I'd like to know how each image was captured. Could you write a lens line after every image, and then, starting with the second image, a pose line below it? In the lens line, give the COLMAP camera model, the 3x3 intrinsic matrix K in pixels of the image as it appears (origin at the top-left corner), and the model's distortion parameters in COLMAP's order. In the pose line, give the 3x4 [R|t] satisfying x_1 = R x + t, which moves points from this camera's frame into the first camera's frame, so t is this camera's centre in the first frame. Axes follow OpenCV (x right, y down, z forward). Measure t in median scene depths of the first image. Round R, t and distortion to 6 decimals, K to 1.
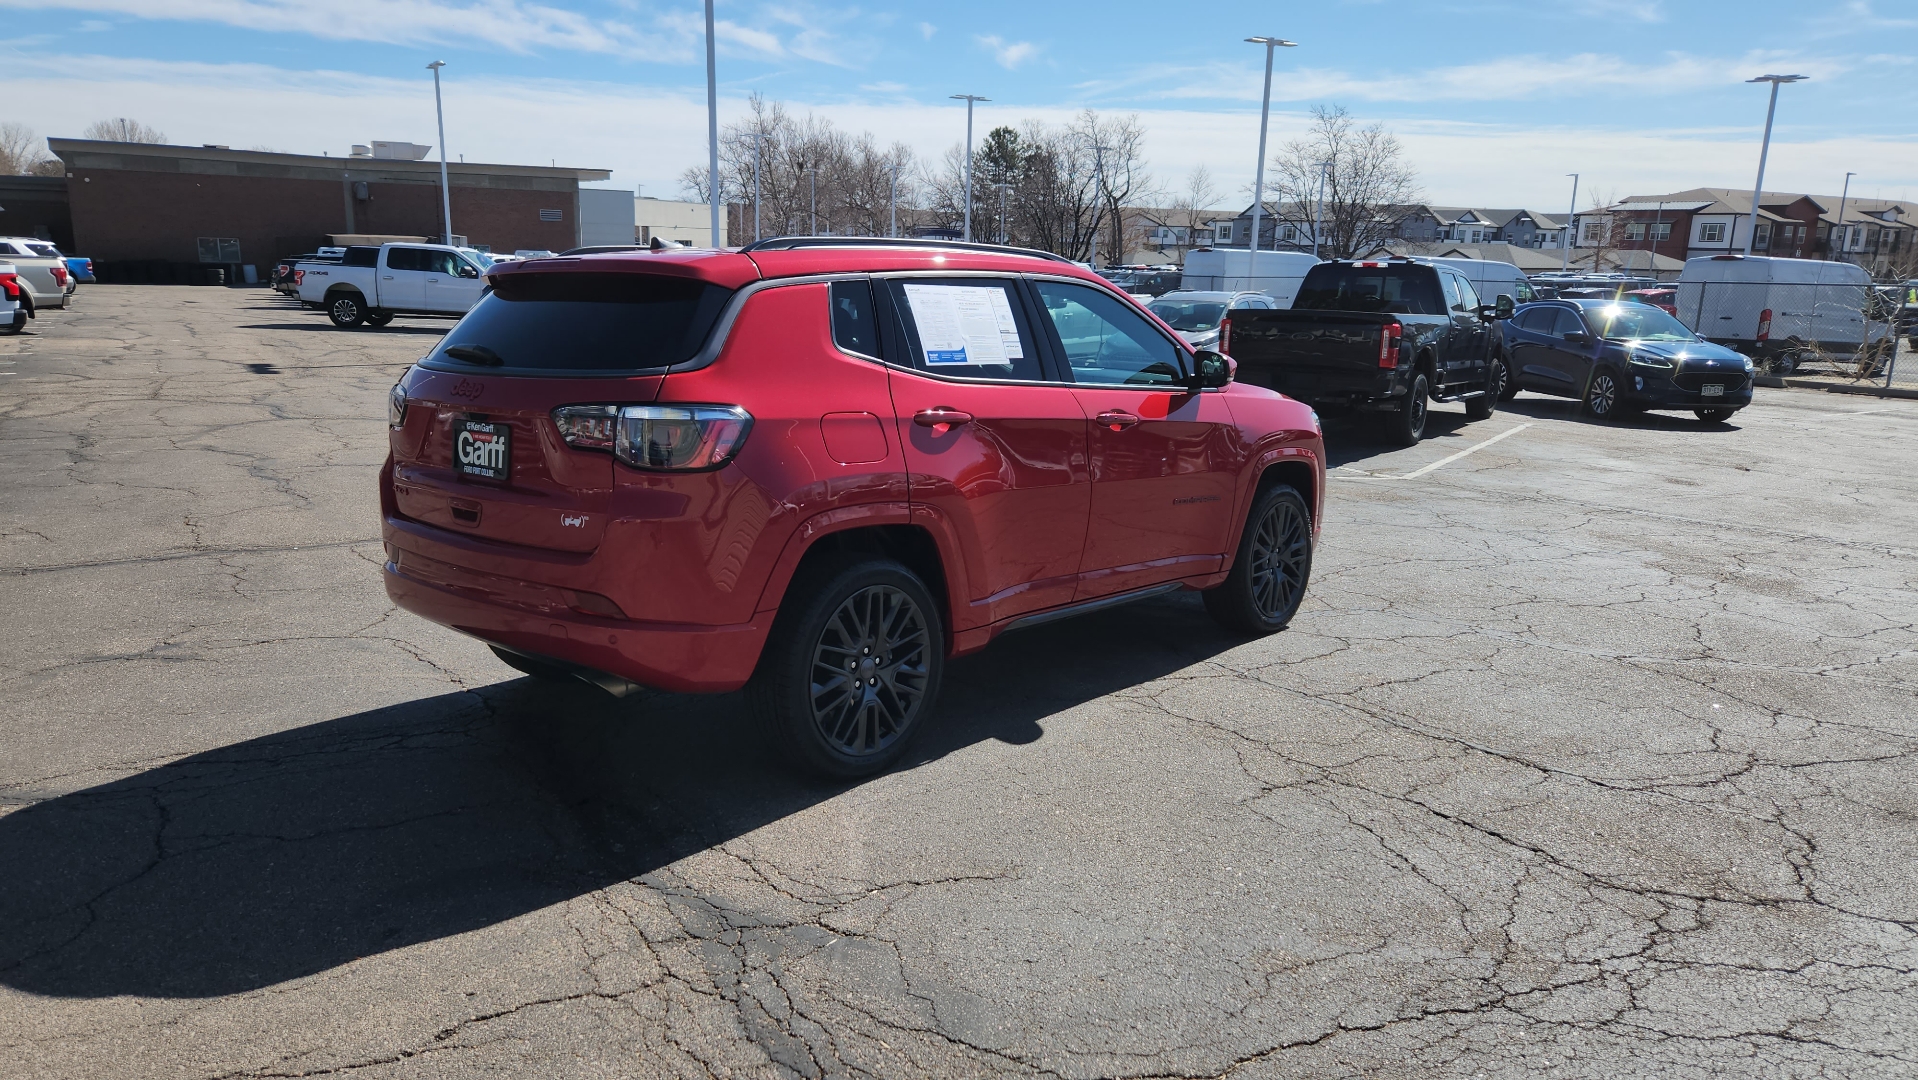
lens RADIAL K [[1278.0, 0, 911.8], [0, 1278.0, 540.8], [0, 0, 1]] dist [0.068424, -0.053029]
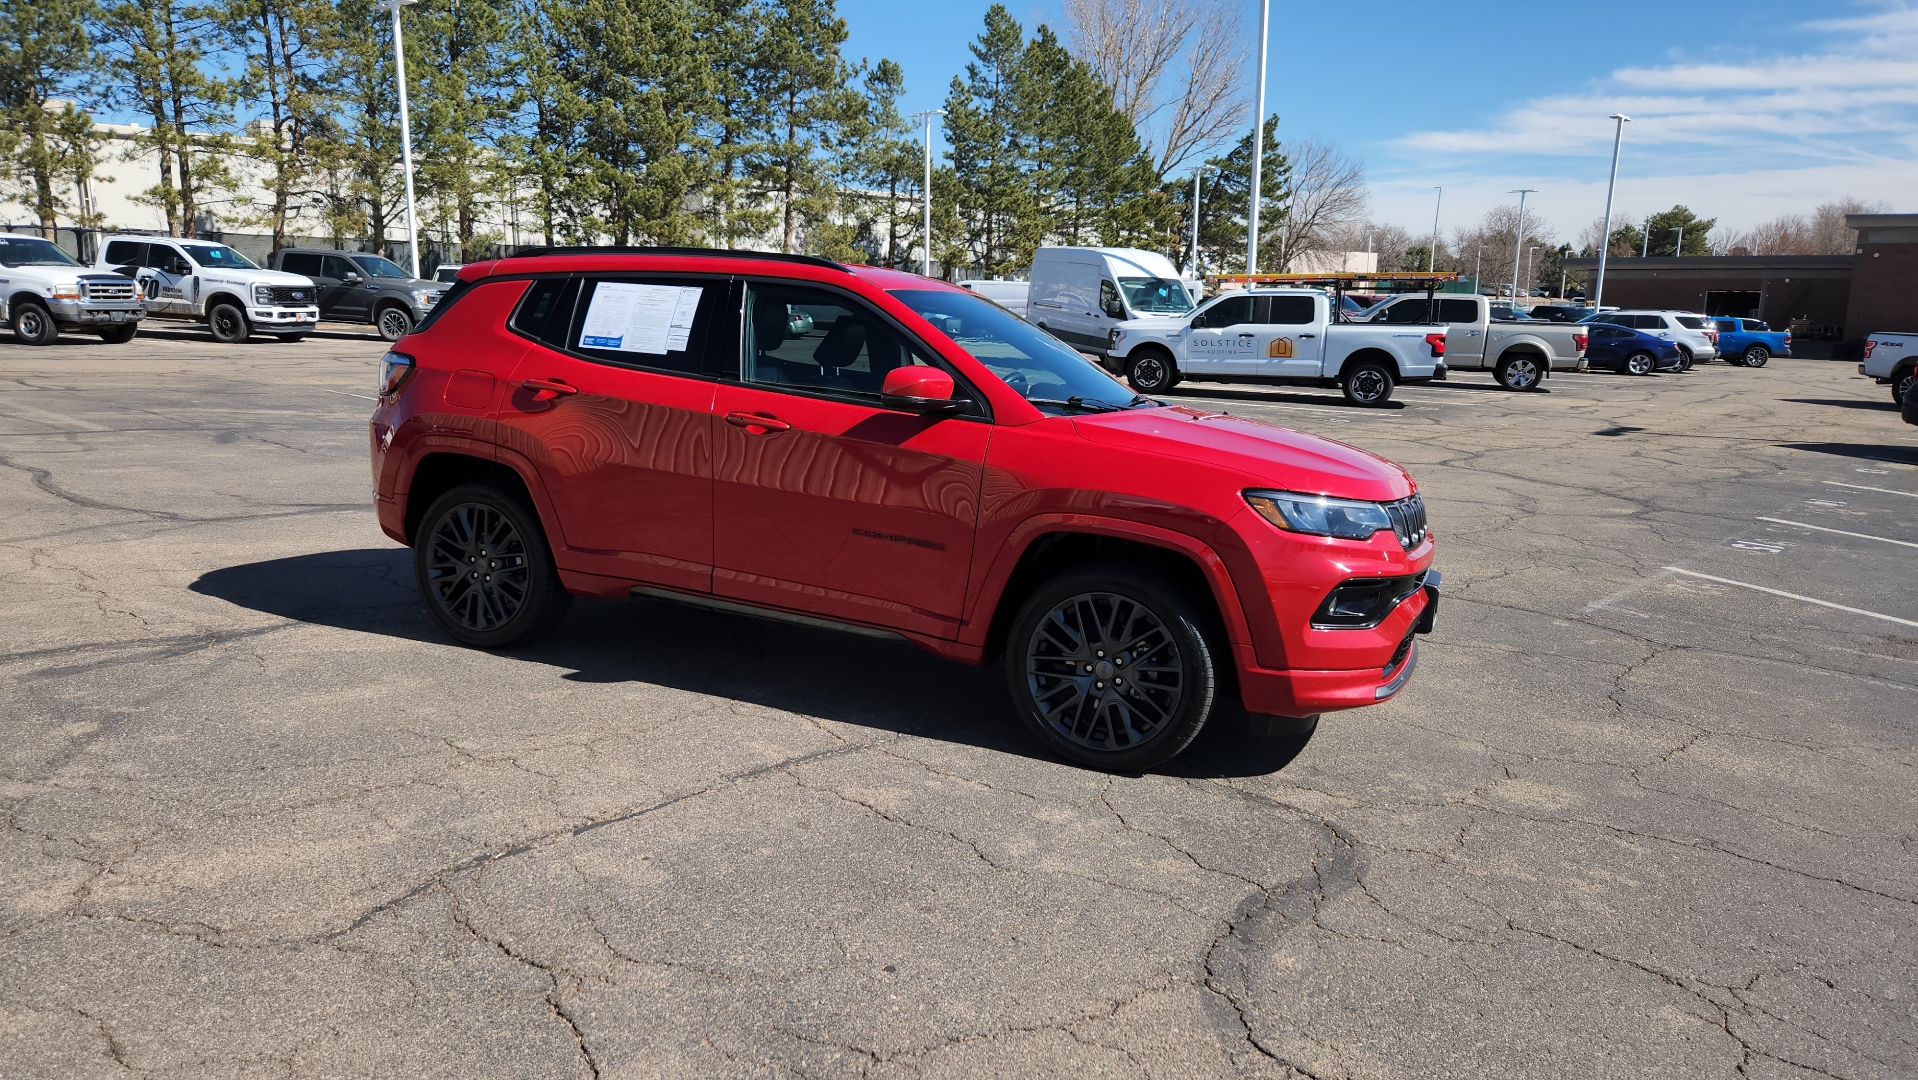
lens RADIAL K [[1282.8, 0, 927.9], [0, 1282.8, 528.0], [0, 0, 1]] dist [0.066419, -0.053907]
pose [[0.316936, 0.152662, -0.936080, 0.902996], [-0.218398, 0.972185, 0.084606, -0.101546], [0.922959, 0.177624, 0.341462, 0.639175]]
